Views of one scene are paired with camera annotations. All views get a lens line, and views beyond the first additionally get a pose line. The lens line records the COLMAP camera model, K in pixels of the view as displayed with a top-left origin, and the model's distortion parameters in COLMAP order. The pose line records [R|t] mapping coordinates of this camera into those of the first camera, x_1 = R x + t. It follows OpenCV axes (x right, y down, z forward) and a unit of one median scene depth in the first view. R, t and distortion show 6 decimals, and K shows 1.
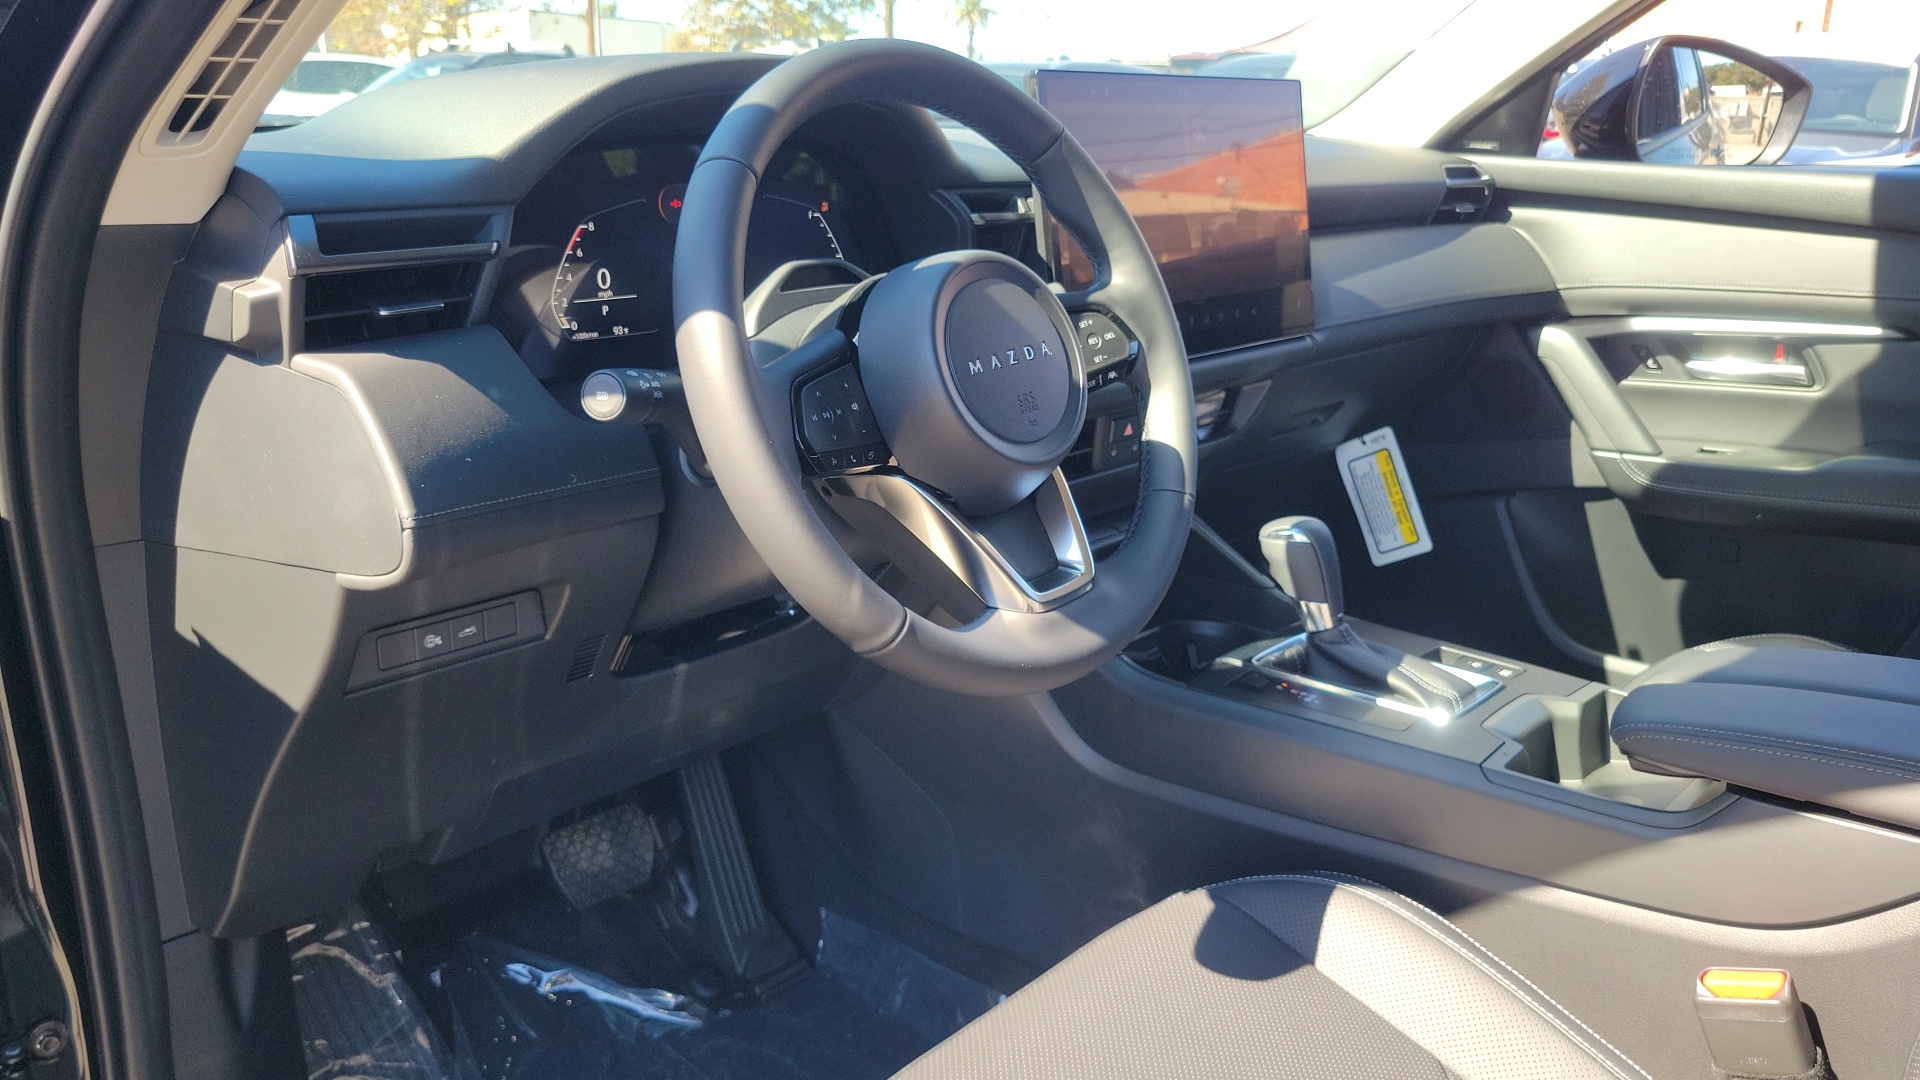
lens RADIAL K [[1456.2, 0, 957.5], [0, 1456.2, 547.0], [0, 0, 1]] dist [0.022085, -0.025015]
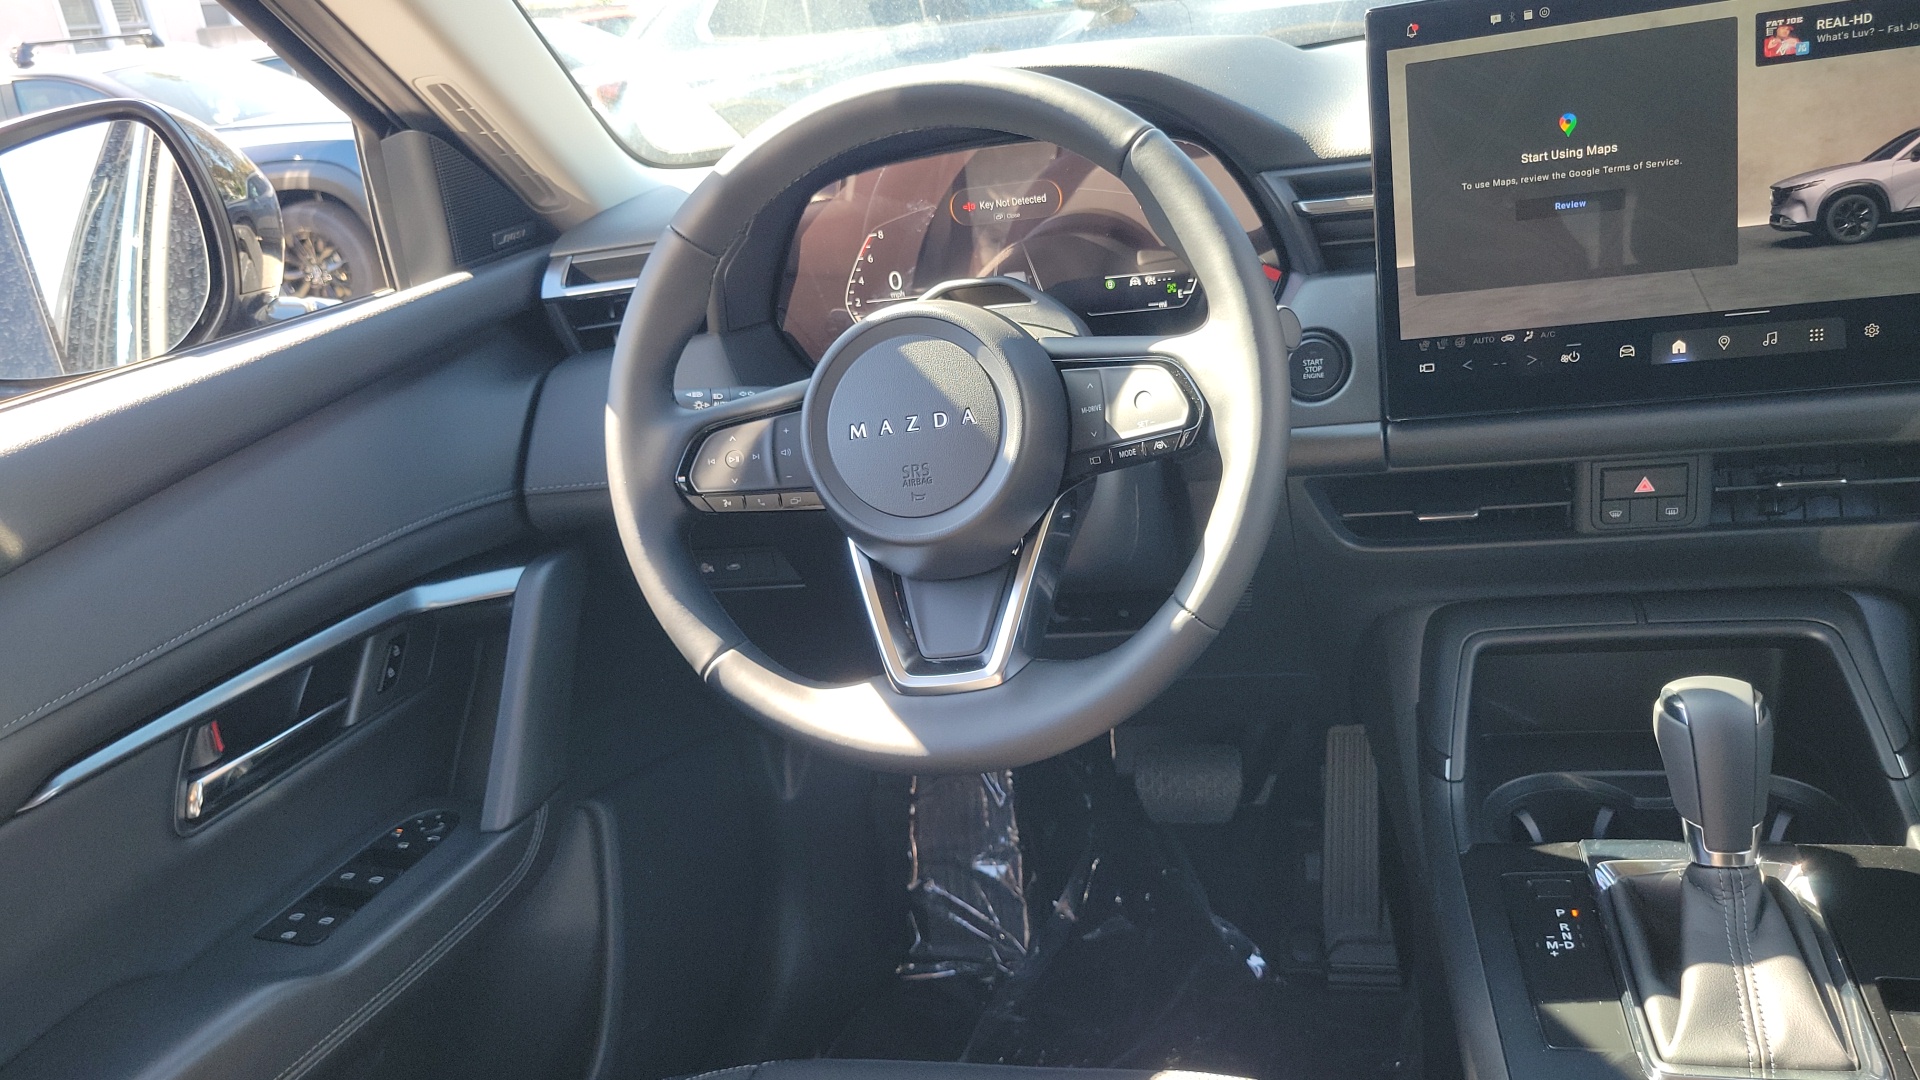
lens RADIAL K [[1456.2, 0, 962.4], [0, 1456.2, 555.2], [0, 0, 1]] dist [0.022085, -0.025015]
pose [[0.463158, 0.235252, -0.854483, 0.677139], [-0.100035, 0.971843, 0.213341, -0.195390], [0.880612, -0.013332, 0.473650, 0.457362]]
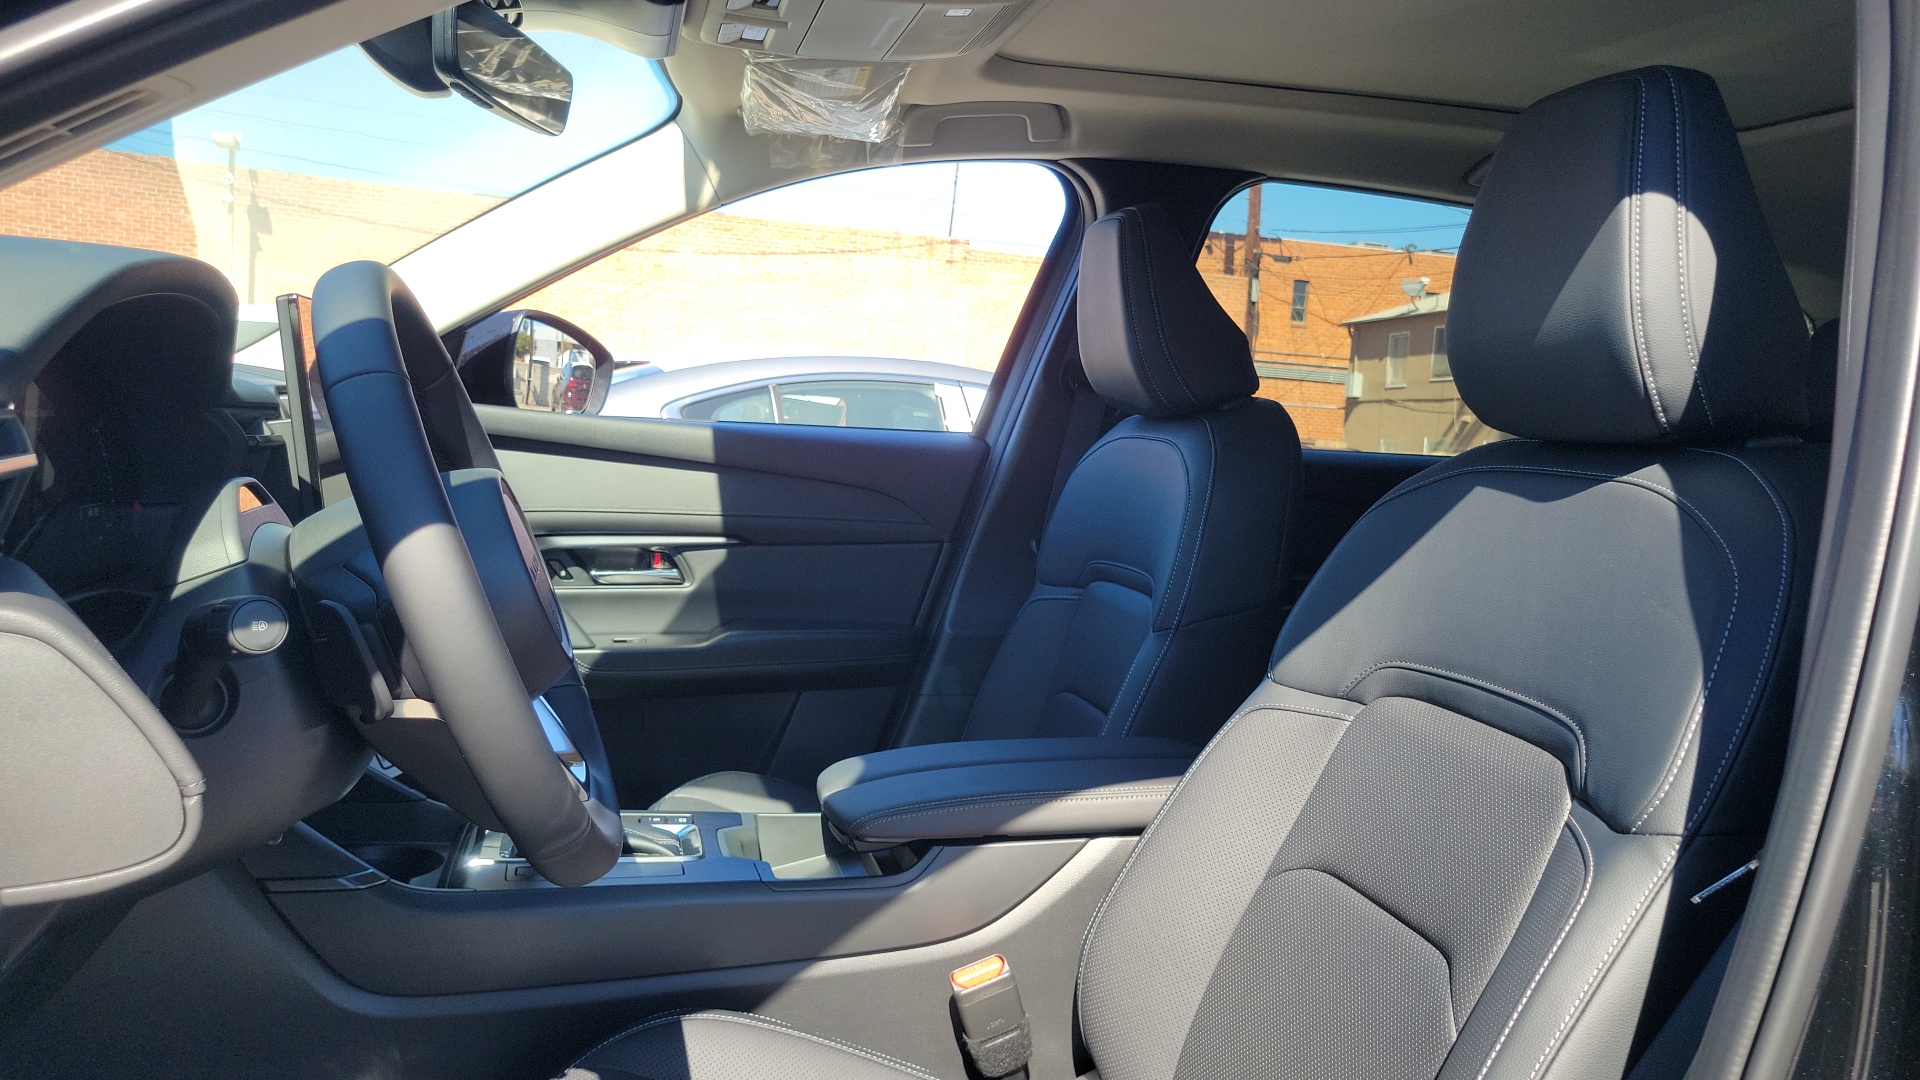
lens RADIAL K [[1456.2, 0, 948.7], [0, 1456.2, 537.0], [0, 0, 1]] dist [0.022085, -0.025015]
pose [[0.549413, -0.028826, 0.835053, -0.557648], [0.170429, 0.982260, -0.078224, -0.012707], [-0.817985, 0.185295, 0.544580, 0.131843]]
